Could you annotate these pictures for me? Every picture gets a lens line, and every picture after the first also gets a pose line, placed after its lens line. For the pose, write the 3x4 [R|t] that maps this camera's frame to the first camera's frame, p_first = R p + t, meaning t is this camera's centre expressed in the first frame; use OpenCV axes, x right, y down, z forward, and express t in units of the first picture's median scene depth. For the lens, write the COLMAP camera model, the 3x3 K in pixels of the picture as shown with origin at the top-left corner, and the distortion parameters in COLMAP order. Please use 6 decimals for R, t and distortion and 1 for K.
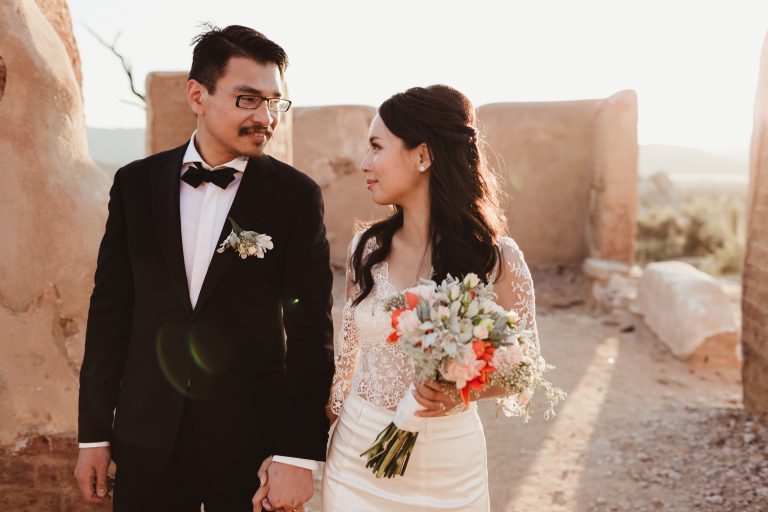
lens RADIAL K [[738.1, 0, 383.9], [0, 738.1, 241.1], [0, 0, 1]] dist [0.001117, -0.004649]
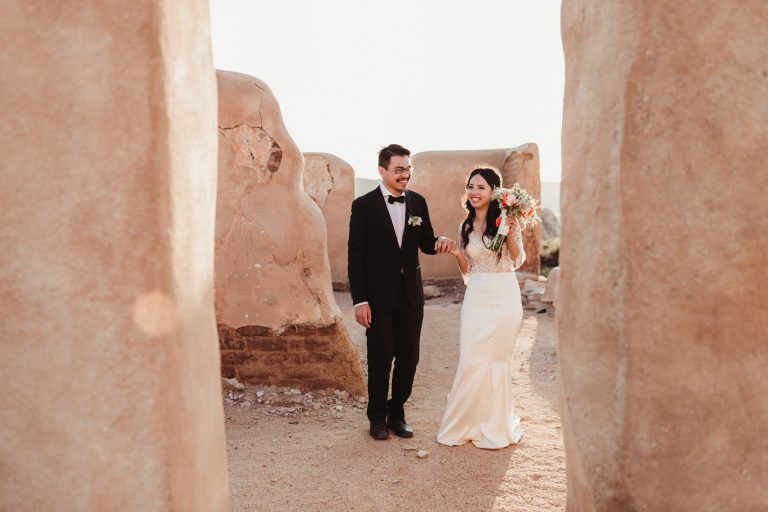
lens RADIAL K [[744.0, 0, 384.0], [0, 744.0, 256.0], [0, 0, 1]] dist [0.010647, -0.009289]
pose [[0.989846, -0.018604, 0.140923, -0.499635], [0.023433, 0.999191, -0.032684, 0.141947], [-0.140201, 0.035655, 0.989481, -1.129315]]
